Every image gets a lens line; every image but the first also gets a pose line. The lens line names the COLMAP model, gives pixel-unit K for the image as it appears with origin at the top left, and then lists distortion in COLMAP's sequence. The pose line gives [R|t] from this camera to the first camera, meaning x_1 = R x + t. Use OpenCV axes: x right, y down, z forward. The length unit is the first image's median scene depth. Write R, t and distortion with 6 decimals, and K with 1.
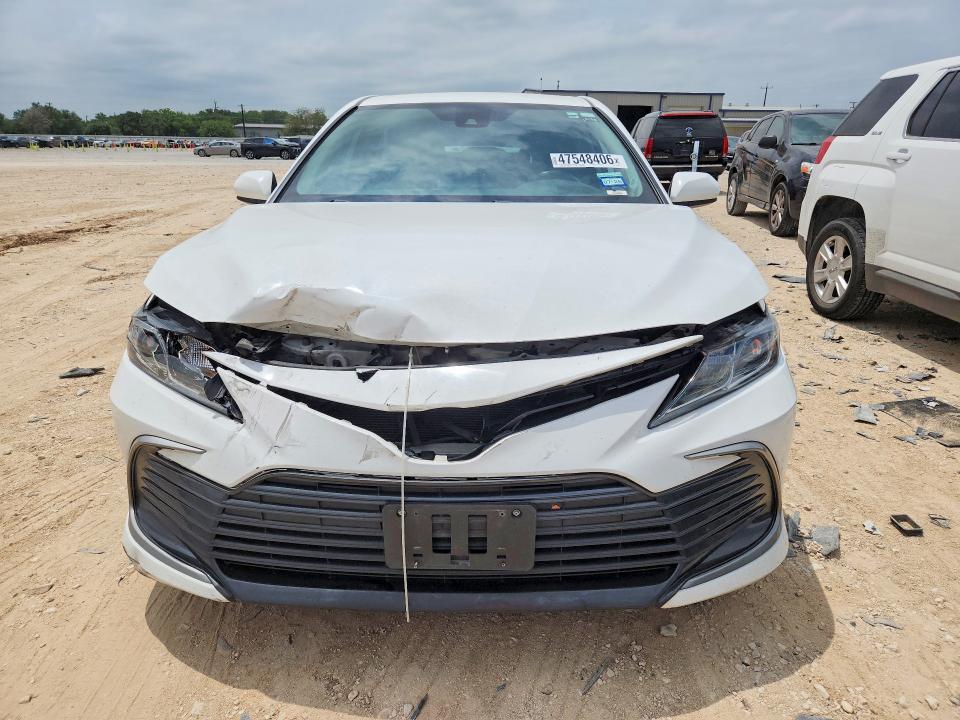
lens RADIAL K [[698.0, 0, 480.0], [0, 698.0, 360.0], [0, 0, 1]] dist [0.061875, -0.055713]
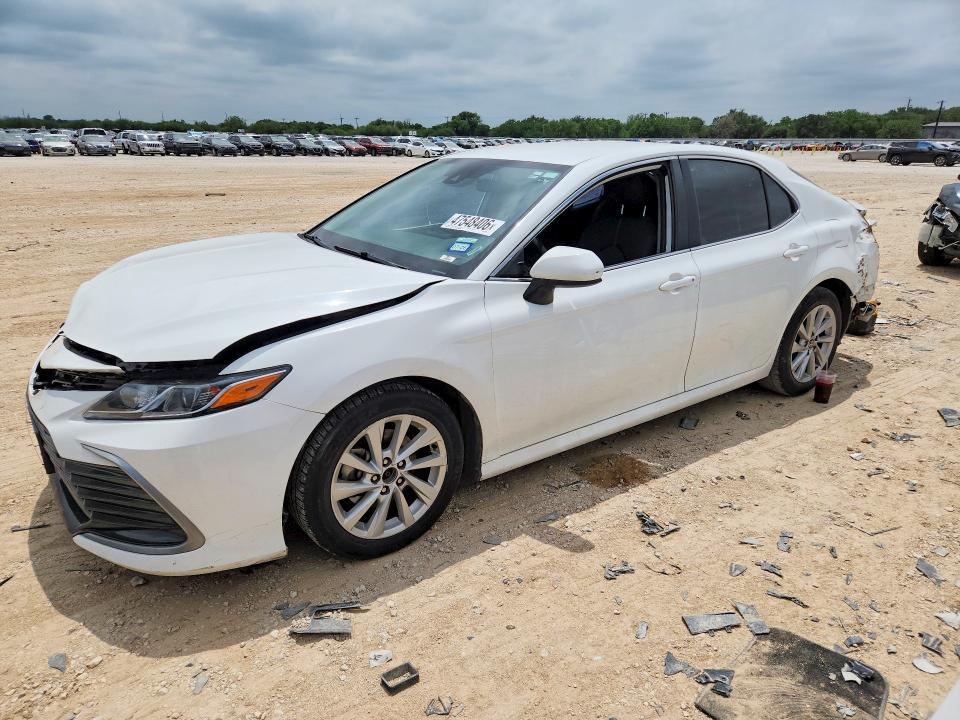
lens RADIAL K [[698.0, 0, 480.0], [0, 698.0, 360.0], [0, 0, 1]] dist [0.061875, -0.055713]
pose [[0.559440, 0.251933, -0.789656, 0.154754], [-0.244839, 0.960405, 0.132951, -0.035161], [0.791884, 0.118961, 0.598972, 0.063731]]
